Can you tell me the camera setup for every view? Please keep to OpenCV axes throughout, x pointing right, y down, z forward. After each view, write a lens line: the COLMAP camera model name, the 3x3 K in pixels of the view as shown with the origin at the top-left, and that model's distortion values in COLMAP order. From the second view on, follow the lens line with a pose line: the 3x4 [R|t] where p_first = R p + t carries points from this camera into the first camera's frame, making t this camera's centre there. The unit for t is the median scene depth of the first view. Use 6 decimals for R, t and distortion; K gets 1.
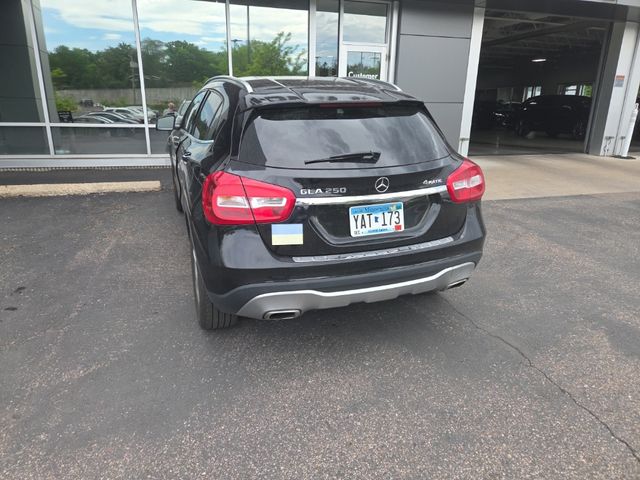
lens RADIAL K [[424.9, 0, 315.1], [0, 424.9, 236.5], [0, 0, 1]] dist [0.068832, -0.052188]
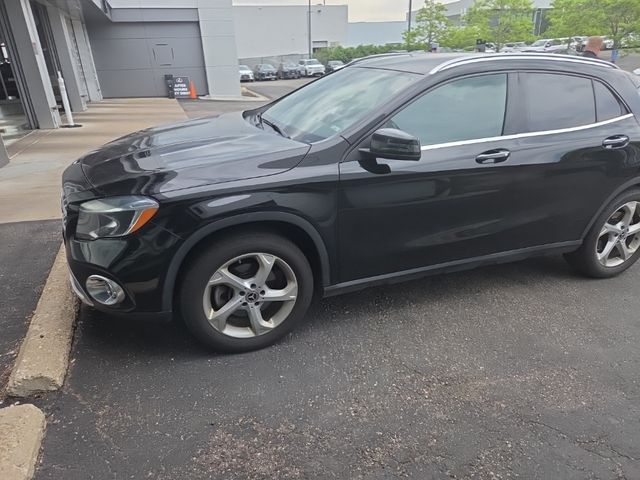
lens RADIAL K [[426.7, 0, 314.1], [0, 426.7, 240.5], [0, 0, 1]] dist [0.067029, -0.051323]
pose [[-0.015962, -0.400544, 0.916138, -1.380217], [0.323883, 0.864782, 0.383734, -0.632773], [-0.945963, 0.302847, 0.115926, 1.714153]]
